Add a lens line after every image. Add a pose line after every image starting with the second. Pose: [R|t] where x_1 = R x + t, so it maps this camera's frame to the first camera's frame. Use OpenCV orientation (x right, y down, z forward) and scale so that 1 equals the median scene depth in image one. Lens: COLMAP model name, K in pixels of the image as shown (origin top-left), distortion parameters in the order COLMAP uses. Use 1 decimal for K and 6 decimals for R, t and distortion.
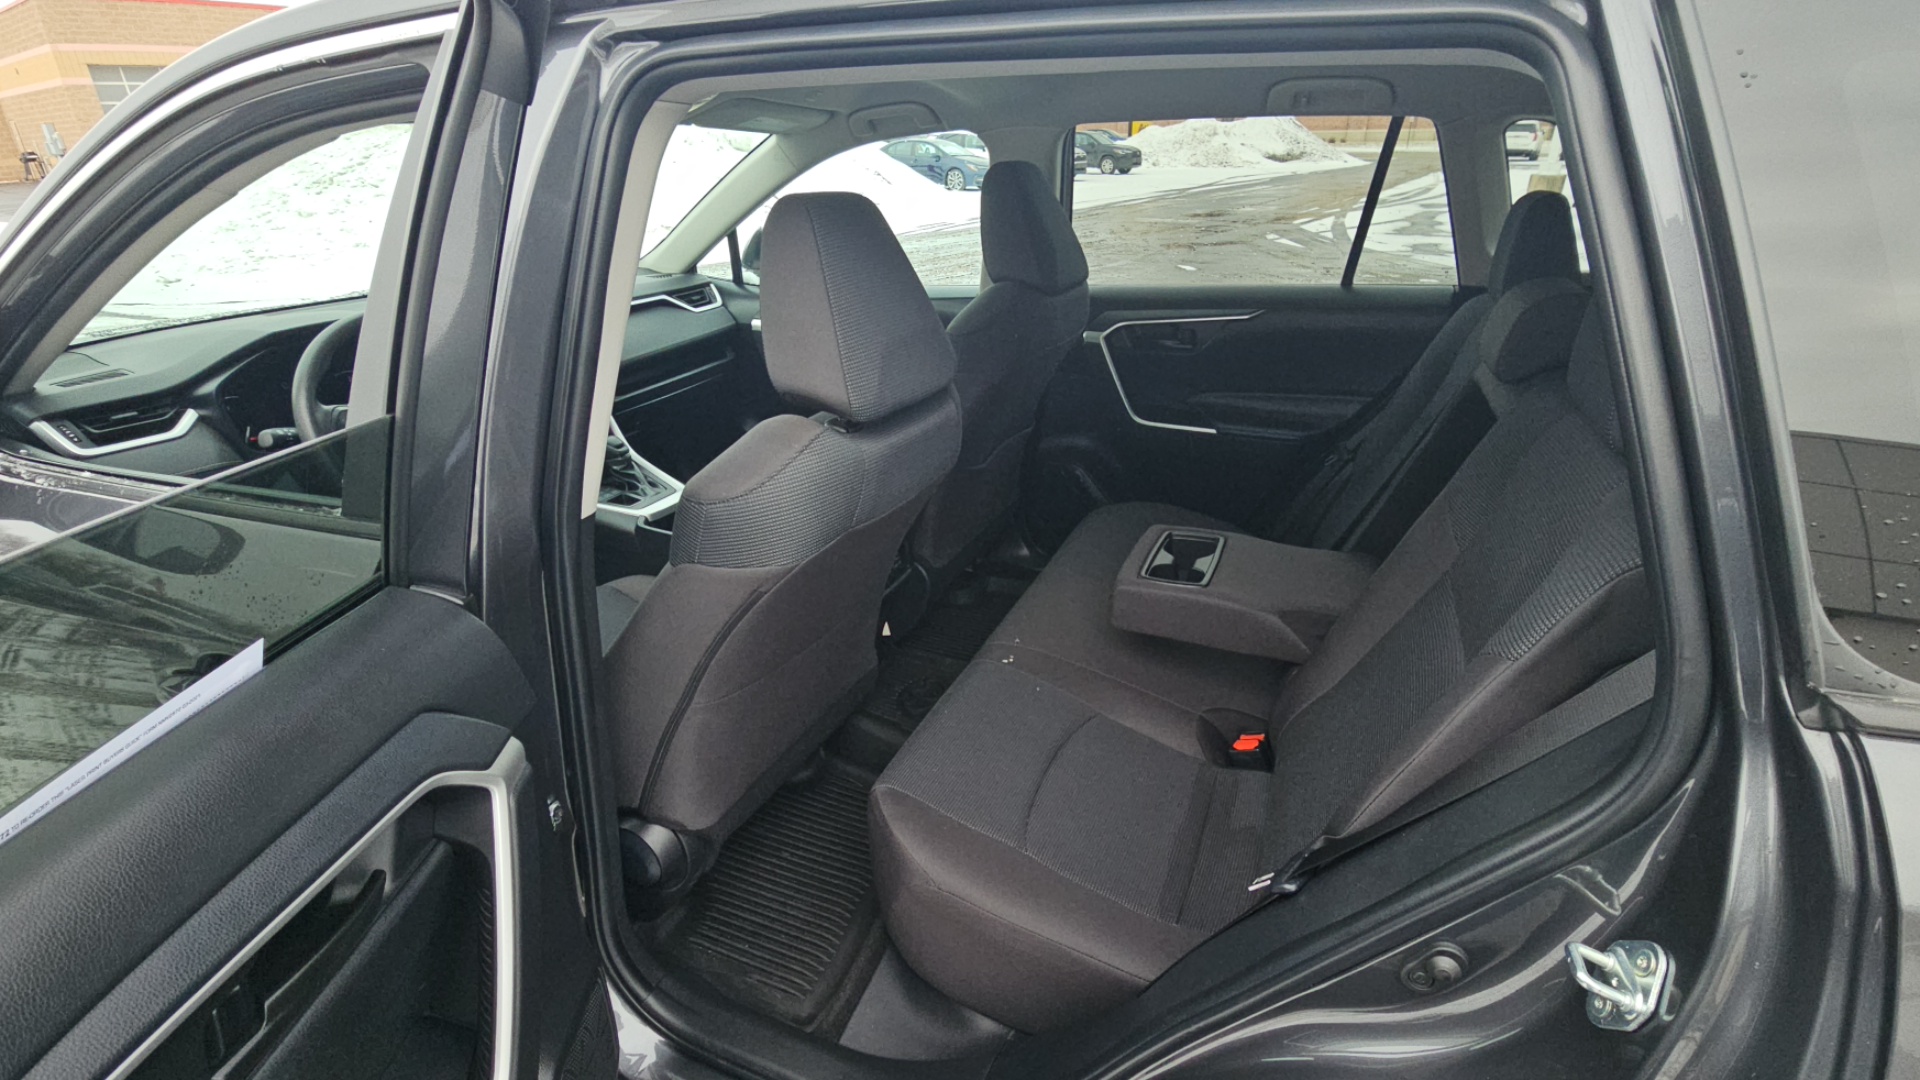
lens RADIAL K [[852.8, 0, 969.2], [0, 852.8, 539.9], [0, 0, 1]] dist [0.010069, -0.006508]
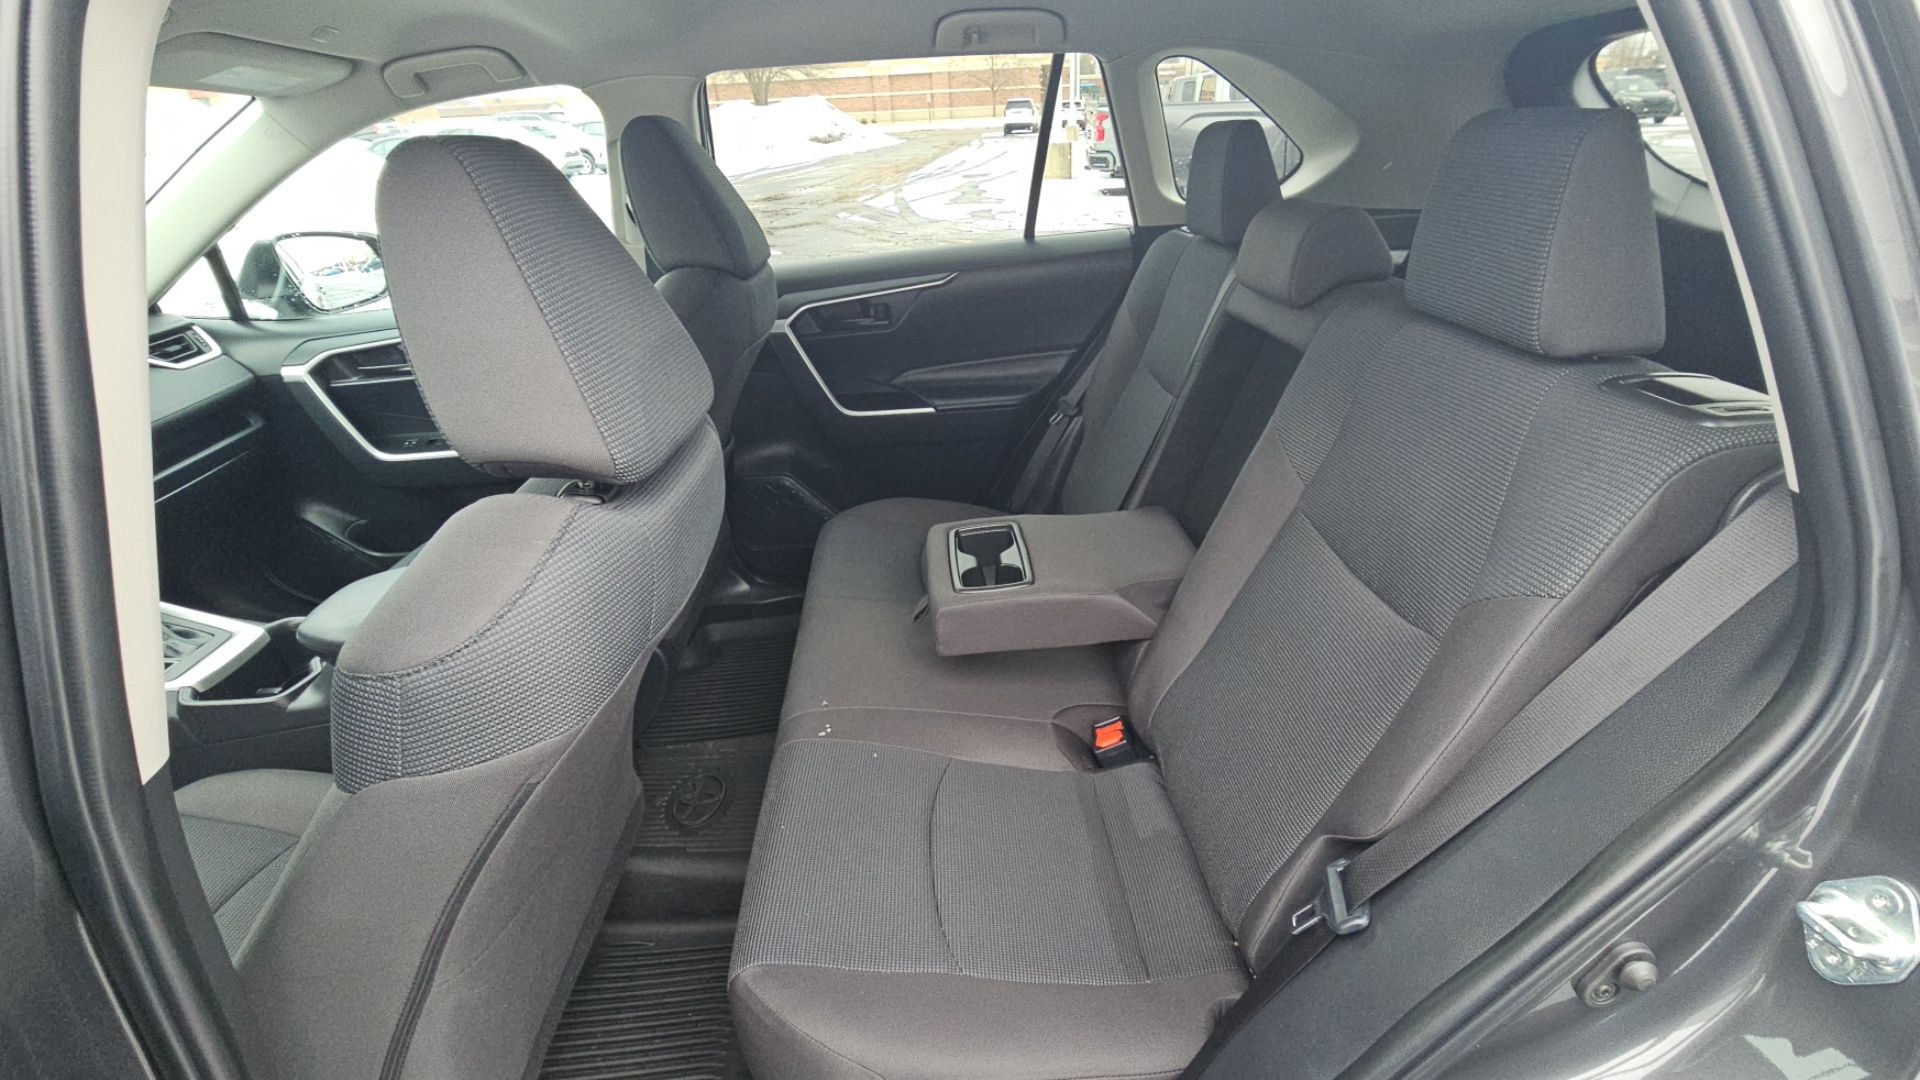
lens RADIAL K [[852.8, 0, 967.7], [0, 852.8, 542.9], [0, 0, 1]] dist [0.010069, -0.006508]
pose [[0.884740, -0.233719, 0.403249, -0.092454], [0.227788, 0.971646, 0.063382, -0.040683], [-0.406629, 0.035778, 0.912893, 0.158973]]
